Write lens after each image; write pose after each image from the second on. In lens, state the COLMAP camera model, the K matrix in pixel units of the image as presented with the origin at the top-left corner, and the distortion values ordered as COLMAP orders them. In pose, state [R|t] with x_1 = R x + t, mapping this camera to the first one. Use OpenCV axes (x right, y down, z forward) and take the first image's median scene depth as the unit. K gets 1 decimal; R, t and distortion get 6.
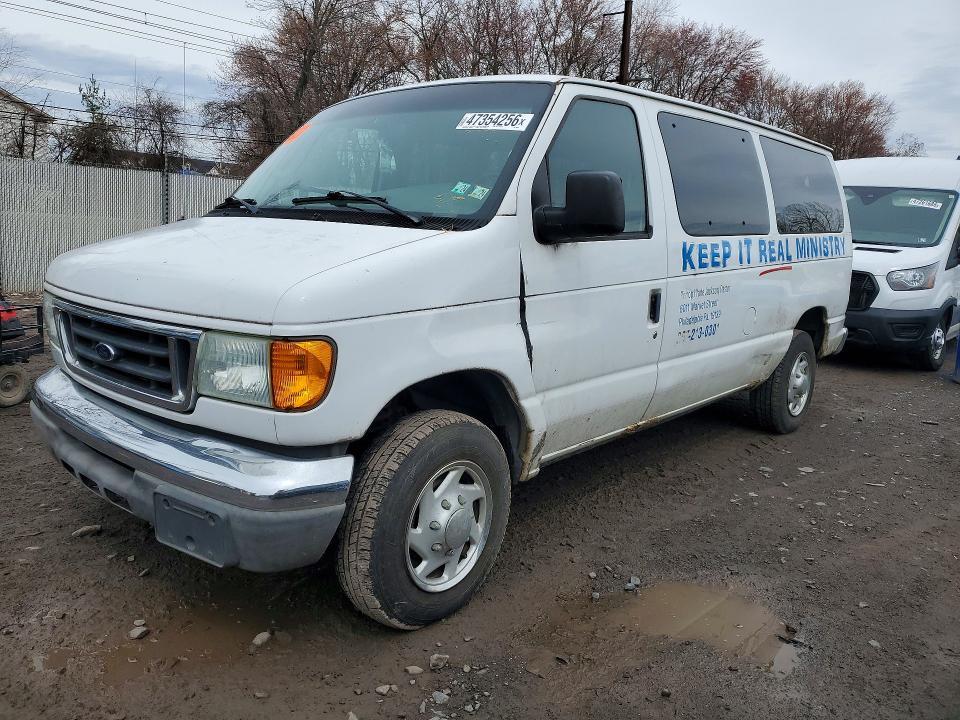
lens RADIAL K [[825.1, 0, 505.9], [0, 825.1, 347.9], [0, 0, 1]] dist [0.007627, 0.002734]
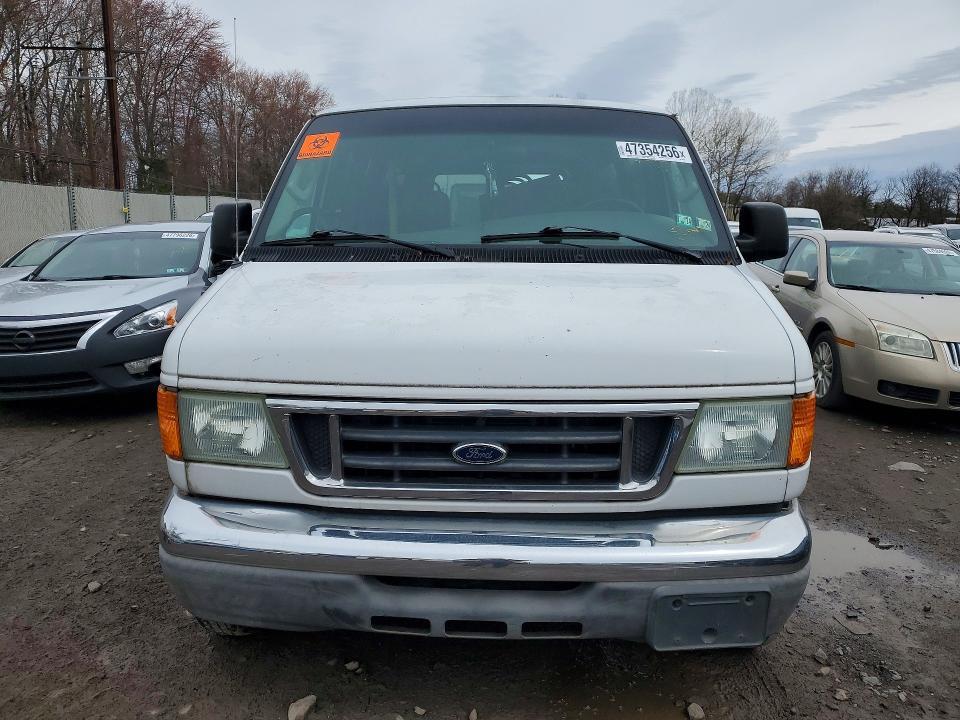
lens RADIAL K [[793.9, 0, 480.0], [0, 793.9, 360.0], [0, 0, 1]] dist [0.034304, -0.001370]
pose [[0.737653, -0.151979, 0.657853, -0.865601], [0.117324, 0.988367, 0.096779, -0.139610], [-0.664908, 0.005792, 0.746903, 0.402552]]
